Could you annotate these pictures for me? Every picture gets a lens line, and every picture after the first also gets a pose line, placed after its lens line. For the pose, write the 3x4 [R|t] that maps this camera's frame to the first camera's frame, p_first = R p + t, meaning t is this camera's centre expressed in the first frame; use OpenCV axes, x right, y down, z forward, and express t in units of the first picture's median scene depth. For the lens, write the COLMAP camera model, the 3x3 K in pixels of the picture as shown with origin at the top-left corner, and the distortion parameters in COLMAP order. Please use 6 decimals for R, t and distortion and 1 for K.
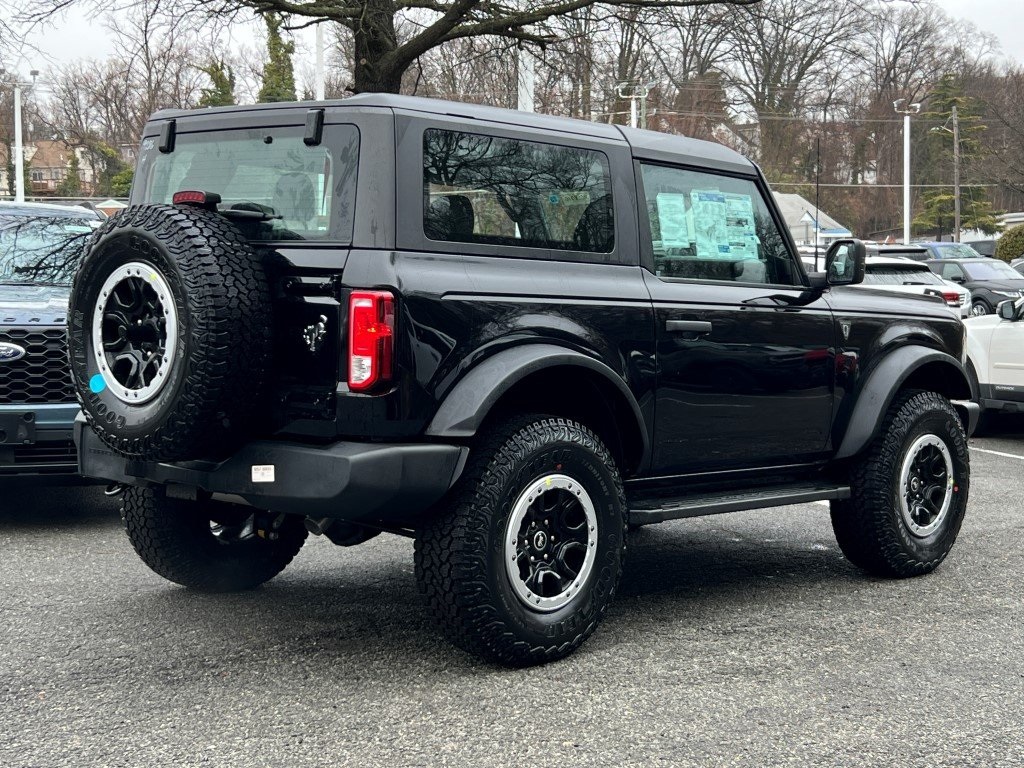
lens RADIAL K [[1648.4, 0, 514.3], [0, 1648.4, 374.5], [0, 0, 1]] dist [0.239821, 0.000000]
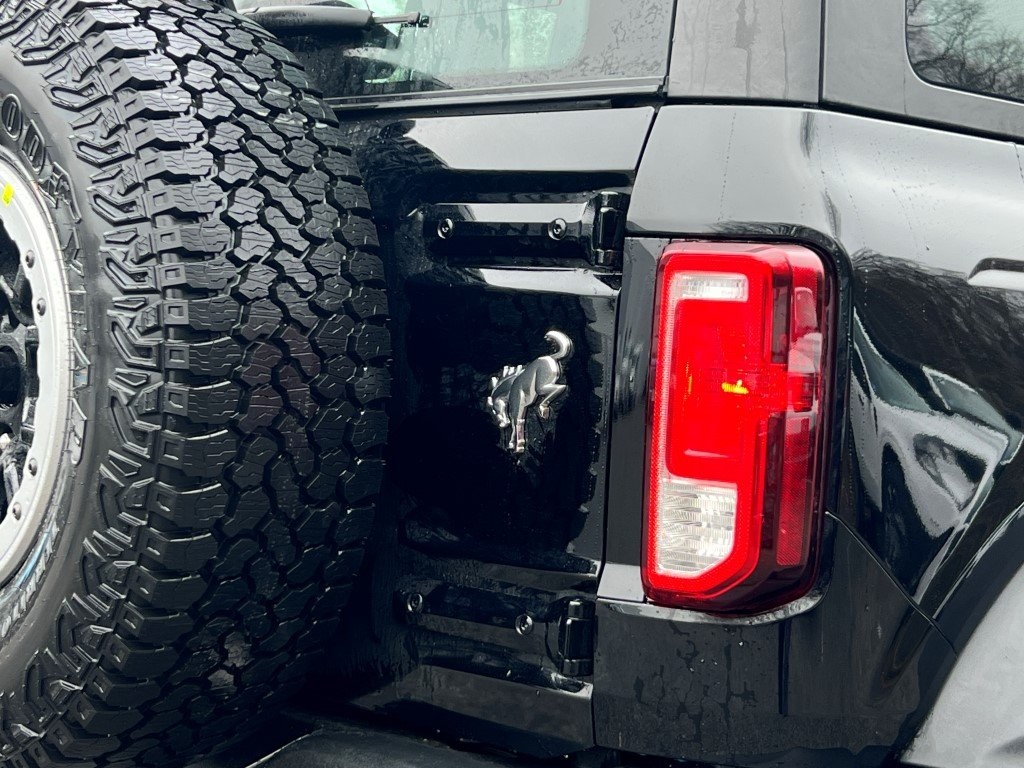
lens RADIAL K [[1912.1, 0, 510.7], [0, 1912.1, 386.3], [0, 0, 1]] dist [0.280460, 0.000000]
pose [[0.996189, 0.026578, -0.083074, -0.095924], [-0.028366, 0.999389, -0.020423, -0.018952], [0.082480, 0.022702, 0.996334, 0.665061]]
